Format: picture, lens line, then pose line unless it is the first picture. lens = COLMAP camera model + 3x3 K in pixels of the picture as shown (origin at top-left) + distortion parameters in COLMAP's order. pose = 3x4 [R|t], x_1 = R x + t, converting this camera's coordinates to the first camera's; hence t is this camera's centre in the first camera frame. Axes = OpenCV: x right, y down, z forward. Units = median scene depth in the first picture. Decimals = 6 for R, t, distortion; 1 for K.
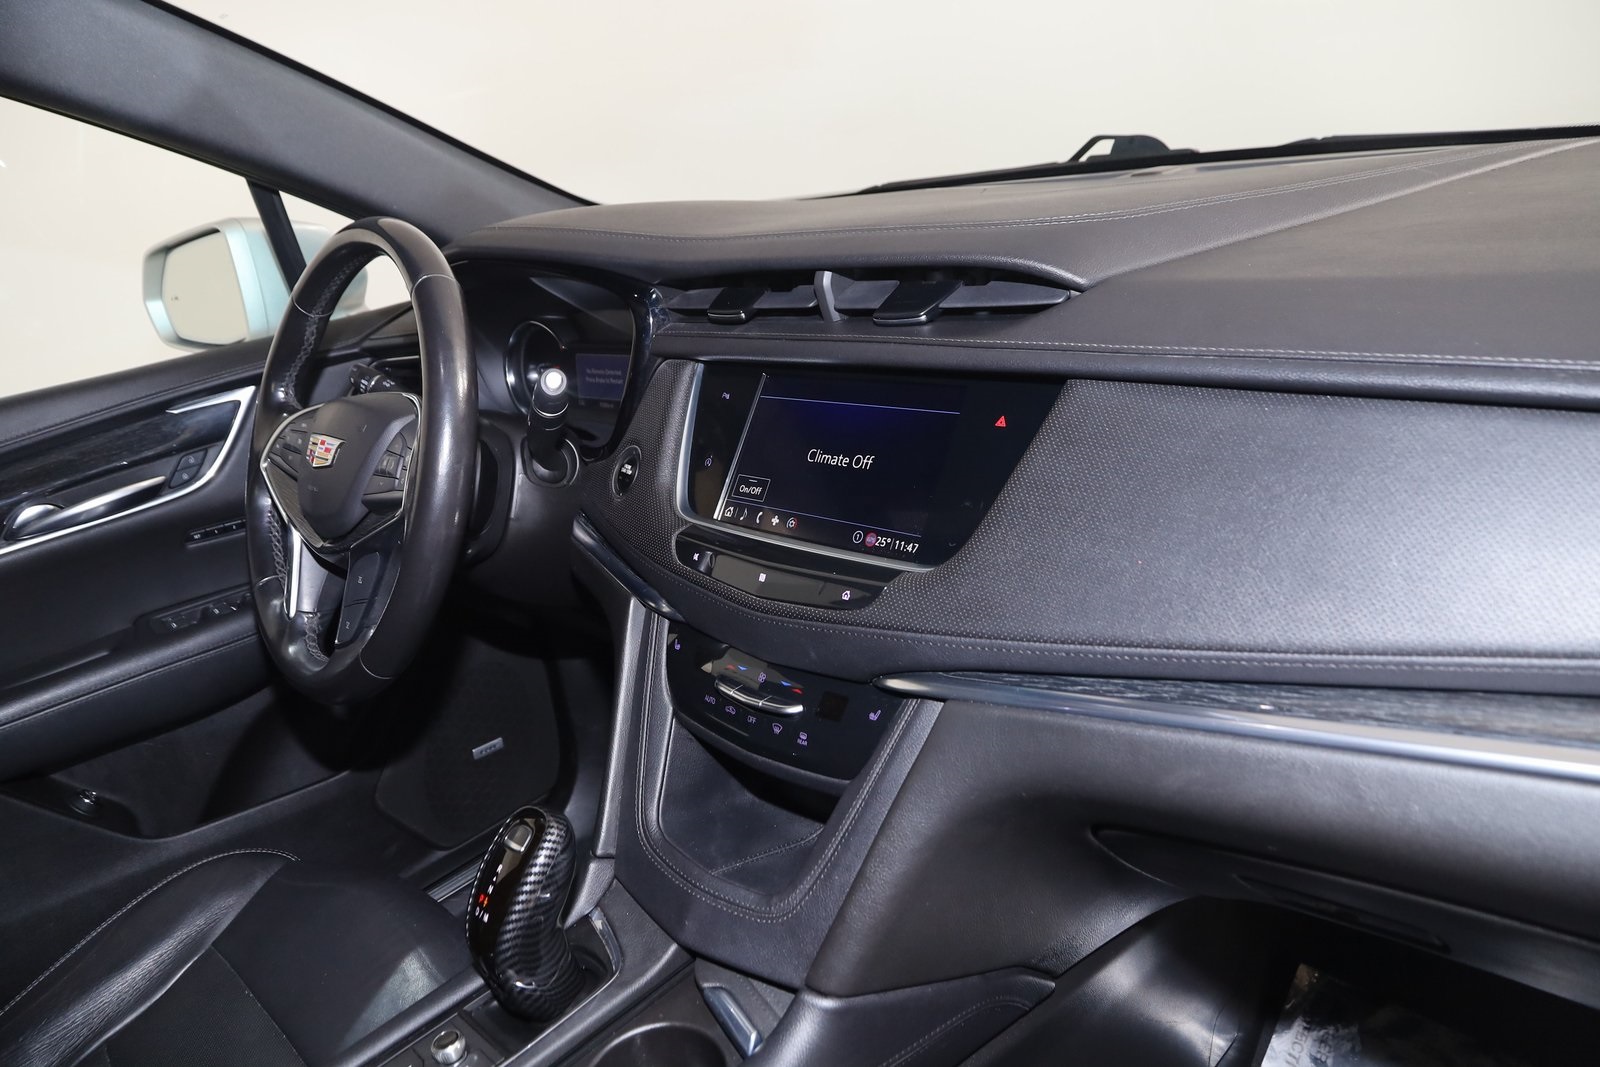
lens RADIAL K [[1110.9, 0, 800.0], [0, 1110.9, 533.5], [0, 0, 1]] dist [-0.121925, 0.081583]
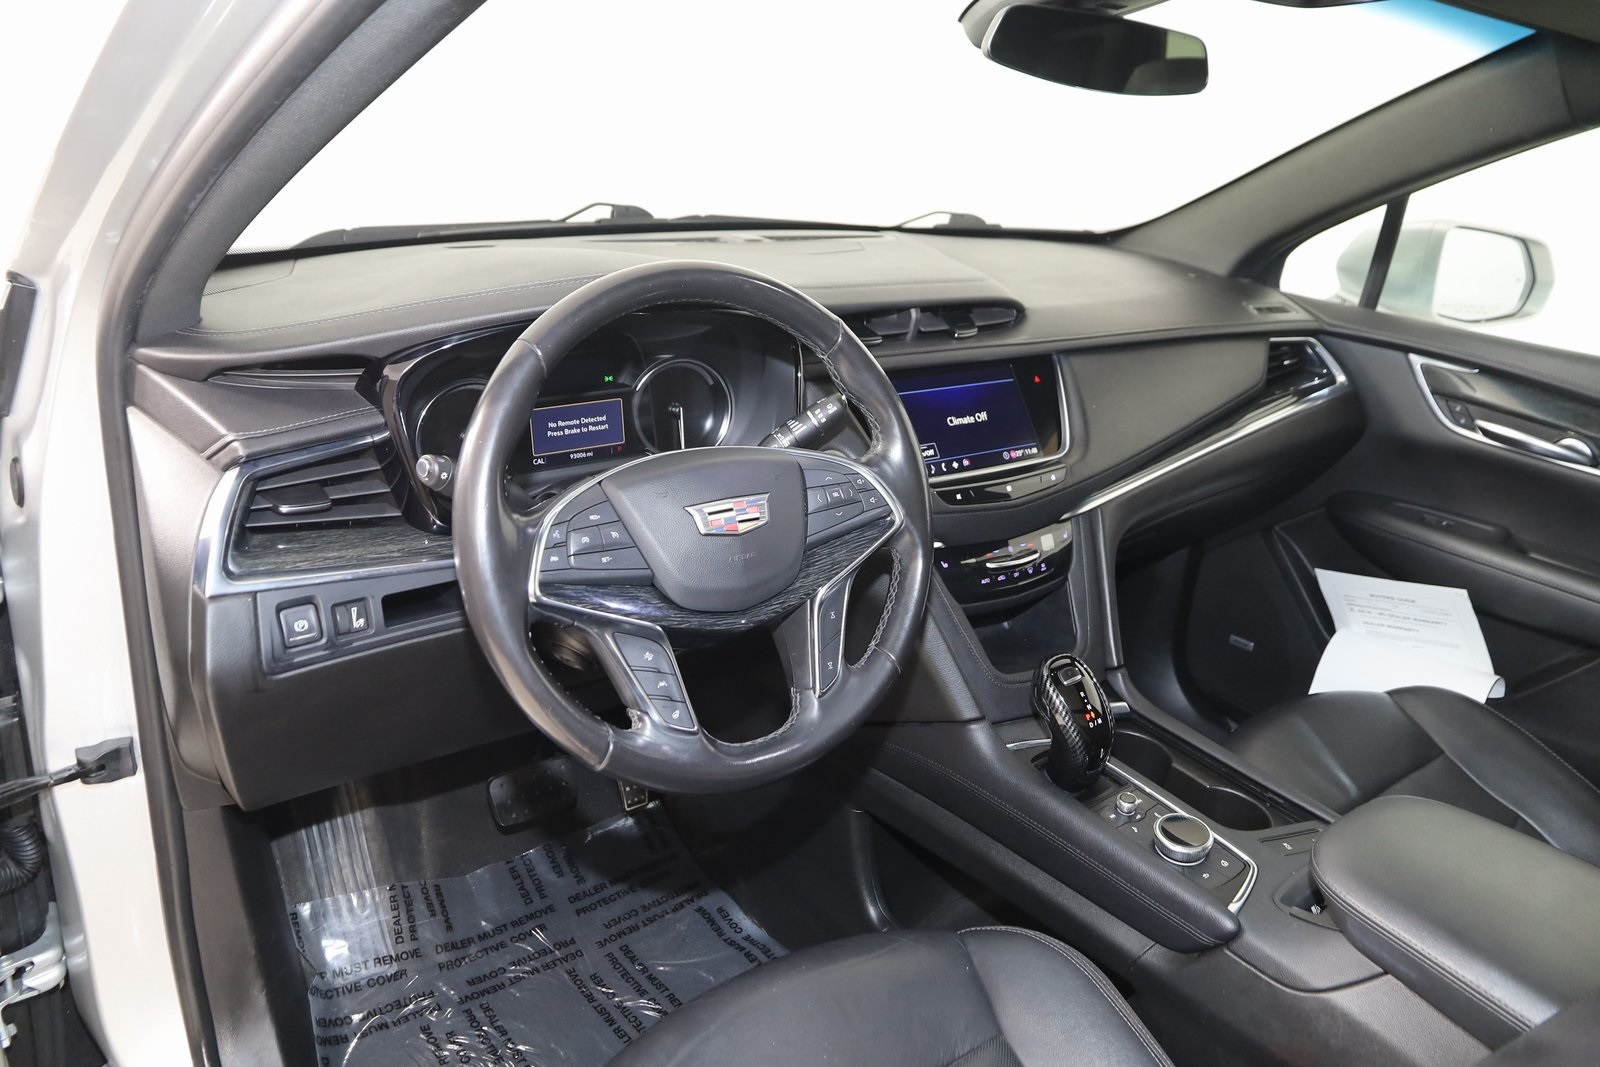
lens RADIAL K [[1110.9, 0, 800.0], [0, 1110.9, 533.5], [0, 0, 1]] dist [-0.121925, 0.081583]
pose [[0.142746, -0.220581, 0.964867, -1.412999], [0.247822, 0.951762, 0.180922, -0.228972], [-0.958232, 0.213290, 0.190525, 0.823989]]
